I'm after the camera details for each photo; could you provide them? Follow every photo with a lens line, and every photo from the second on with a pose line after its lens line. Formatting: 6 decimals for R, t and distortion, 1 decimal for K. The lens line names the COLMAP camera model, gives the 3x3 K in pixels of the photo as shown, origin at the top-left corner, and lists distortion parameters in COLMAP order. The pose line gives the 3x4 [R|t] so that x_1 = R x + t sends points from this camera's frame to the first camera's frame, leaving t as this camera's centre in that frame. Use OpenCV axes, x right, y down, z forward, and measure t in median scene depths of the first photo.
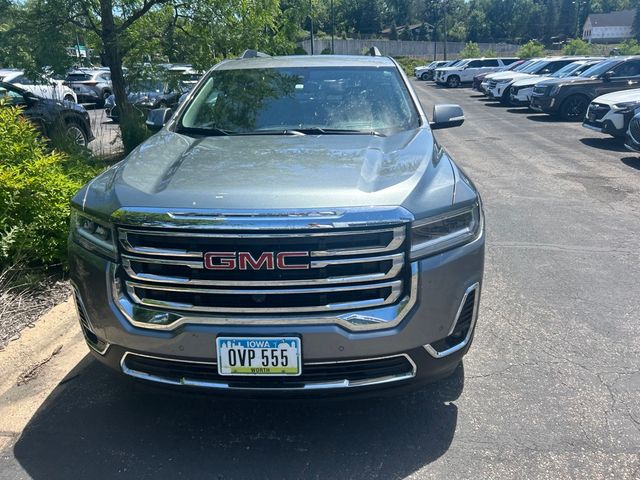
lens RADIAL K [[476.7, 0, 323.9], [0, 476.7, 239.5], [0, 0, 1]] dist [0.050083, -0.056207]
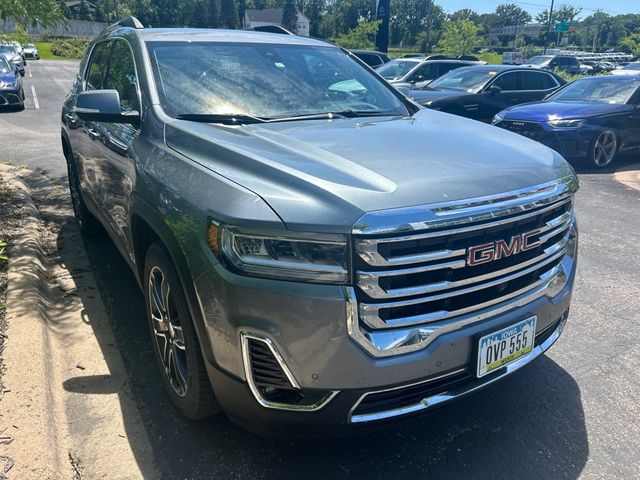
lens RADIAL K [[479.0, 0, 326.2], [0, 479.0, 237.2], [0, 0, 1]] dist [0.039631, -0.036401]
pose [[0.813252, -0.169084, 0.556806, -0.891276], [0.158155, 0.985061, 0.068135, -0.089161], [-0.560008, 0.032651, 0.827844, 0.378630]]
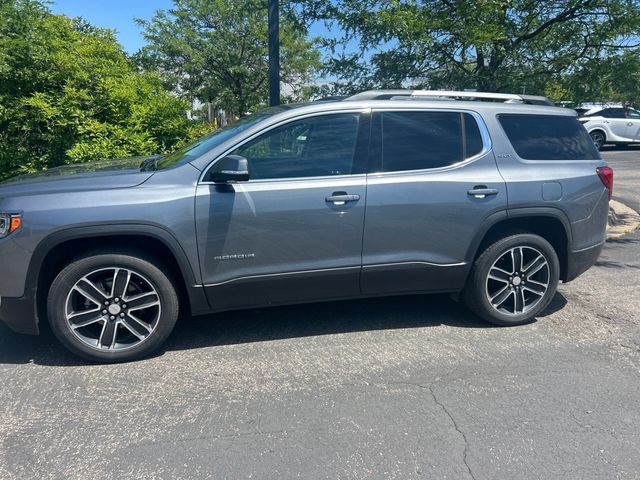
lens RADIAL K [[475.2, 0, 321.7], [0, 475.2, 249.4], [0, 0, 1]] dist [0.047051, -0.050722]
pose [[0.297099, 0.275219, -0.914323, 2.045374], [-0.308379, 0.933903, 0.180908, -0.561102], [0.903678, 0.228210, 0.362334, 1.444407]]
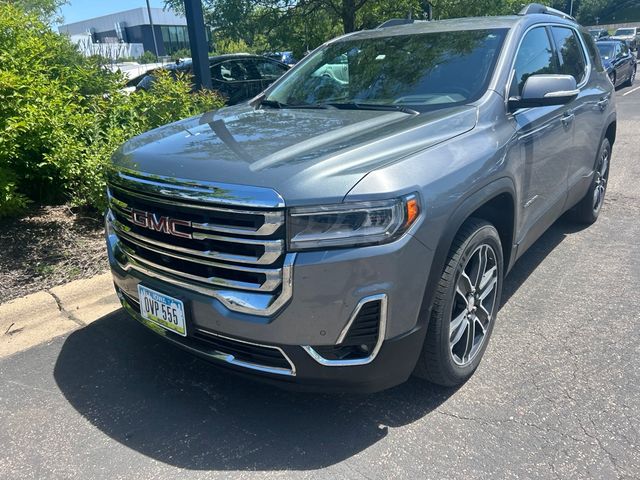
lens RADIAL K [[477.4, 0, 321.8], [0, 477.4, 243.6], [0, 0, 1]] dist [0.040923, -0.040149]
pose [[0.822203, 0.178260, -0.540560, 0.709851], [-0.146922, 0.983977, 0.101014, -0.069658], [0.549905, -0.003634, 0.835219, 0.264771]]
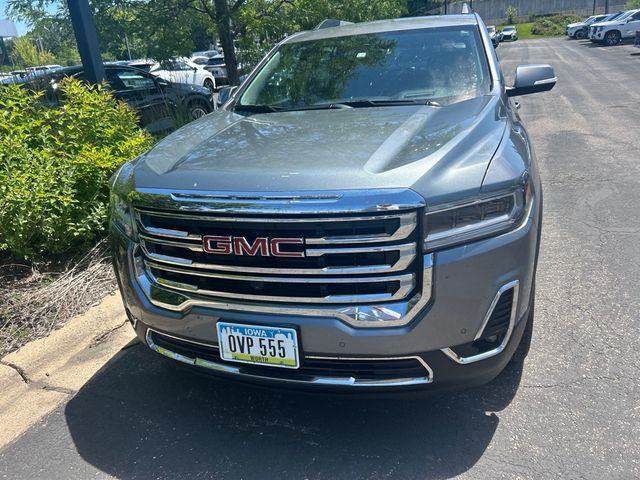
lens RADIAL K [[476.0, 0, 325.6], [0, 476.0, 246.6], [0, 0, 1]] dist [0.058190, -0.066495]
pose [[0.965165, 0.037546, -0.258936, 0.227837], [-0.020827, 0.997535, 0.067015, -0.019556], [0.260813, -0.059287, 0.963567, 0.115518]]
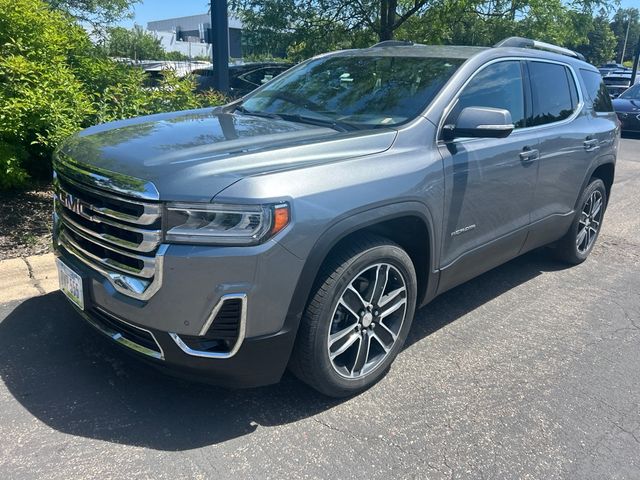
lens RADIAL K [[476.7, 0, 323.9], [0, 476.7, 239.5], [0, 0, 1]] dist [0.050083, -0.056207]
pose [[0.735717, 0.260122, -0.625345, 1.017724], [-0.261304, 0.960838, 0.092251, -0.134621], [0.624852, 0.095534, 0.774876, 0.430407]]
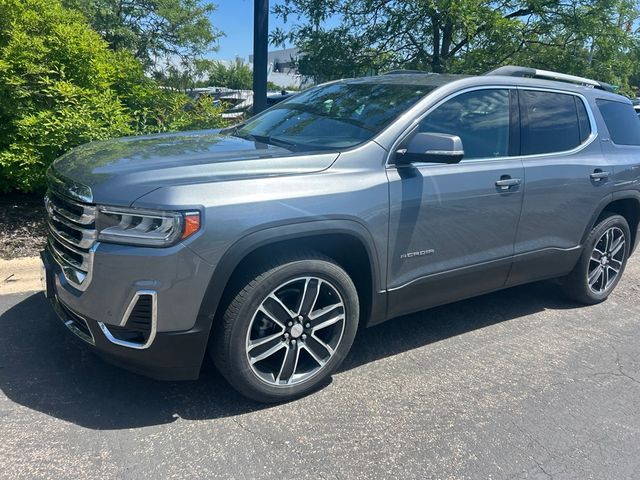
lens RADIAL K [[476.0, 0, 325.6], [0, 476.0, 246.6], [0, 0, 1]] dist [0.058190, -0.066495]
pose [[0.603580, 0.275852, -0.748062, 1.319015], [-0.310442, 0.945509, 0.098179, -0.212566], [0.734382, 0.172971, 0.656326, 0.643703]]
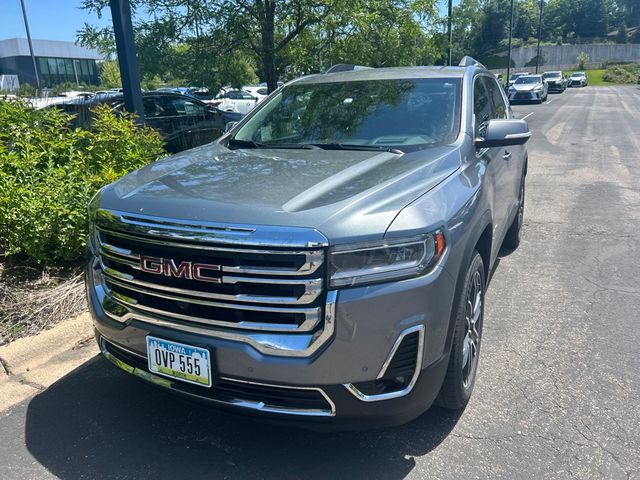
lens RADIAL K [[476.7, 0, 323.9], [0, 476.7, 239.5], [0, 0, 1]] dist [0.050083, -0.056207]
pose [[0.924995, 0.098156, -0.367082, 0.490383], [-0.106288, 0.994334, -0.001951, -0.047019], [0.364811, 0.040821, 0.930186, 0.130101]]
